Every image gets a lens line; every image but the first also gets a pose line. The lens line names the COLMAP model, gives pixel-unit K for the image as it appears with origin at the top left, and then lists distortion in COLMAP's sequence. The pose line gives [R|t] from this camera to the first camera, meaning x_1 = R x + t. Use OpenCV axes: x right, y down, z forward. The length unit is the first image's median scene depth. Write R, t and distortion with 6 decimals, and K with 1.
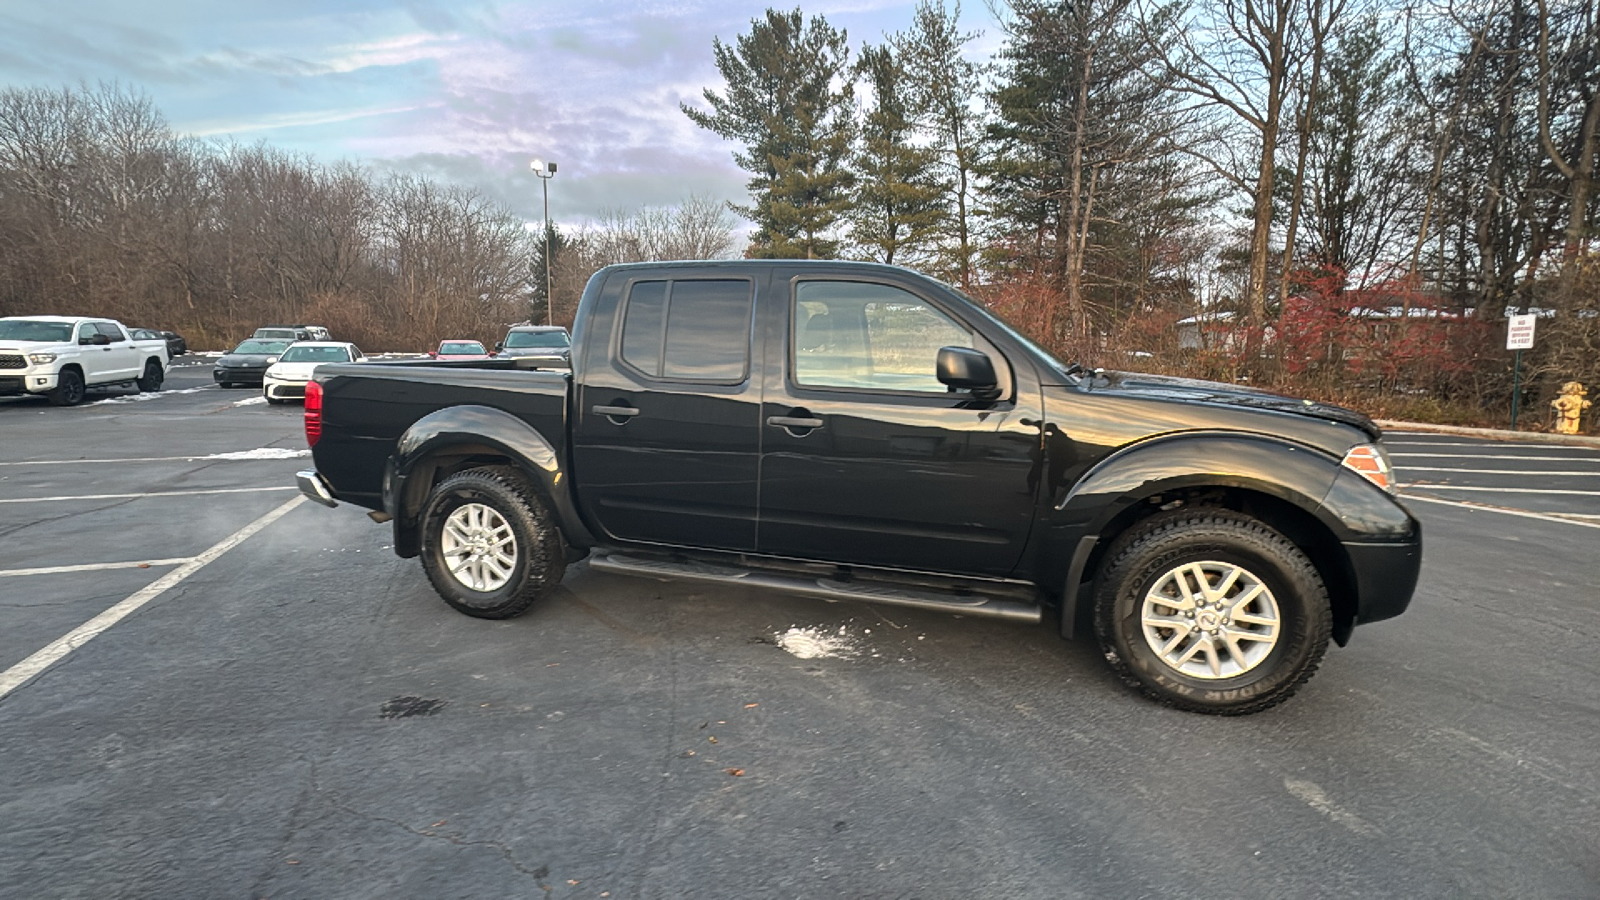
lens RADIAL K [[722.8, 0, 800.0], [0, 722.8, 450.0], [0, 0, 1]] dist [-0.003088, 0.000659]
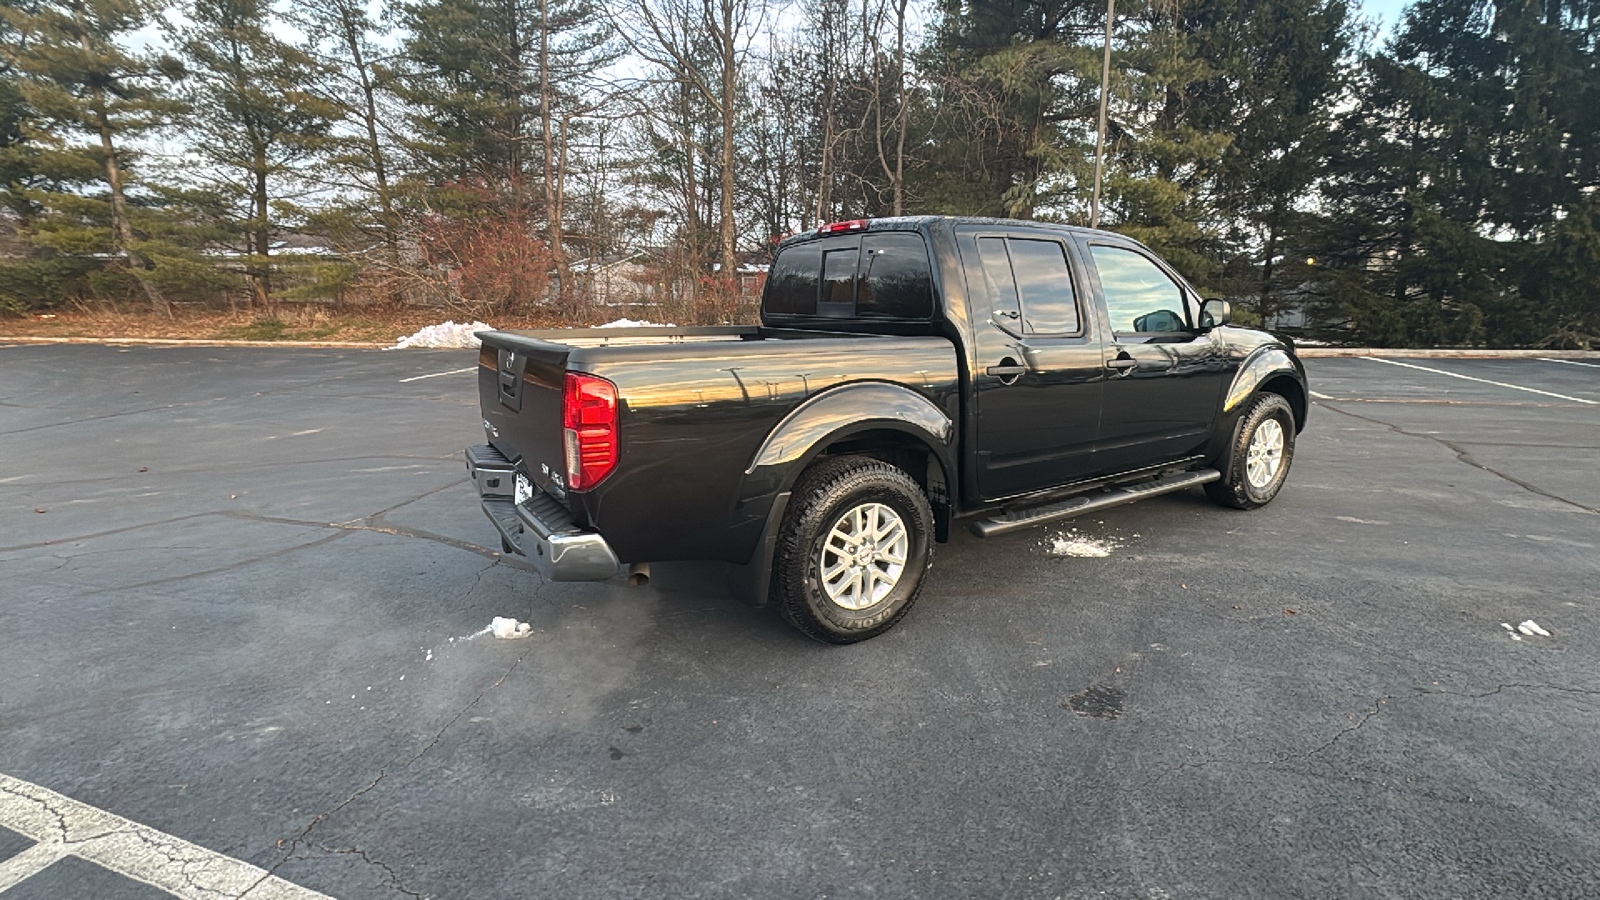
lens RADIAL K [[722.8, 0, 800.0], [0, 722.8, 450.0], [0, 0, 1]] dist [-0.003088, 0.000659]
pose [[0.650774, -0.174710, 0.738897, -1.371168], [0.124527, 0.984548, 0.123119, -0.120184], [-0.748990, 0.011890, 0.662474, 0.647384]]
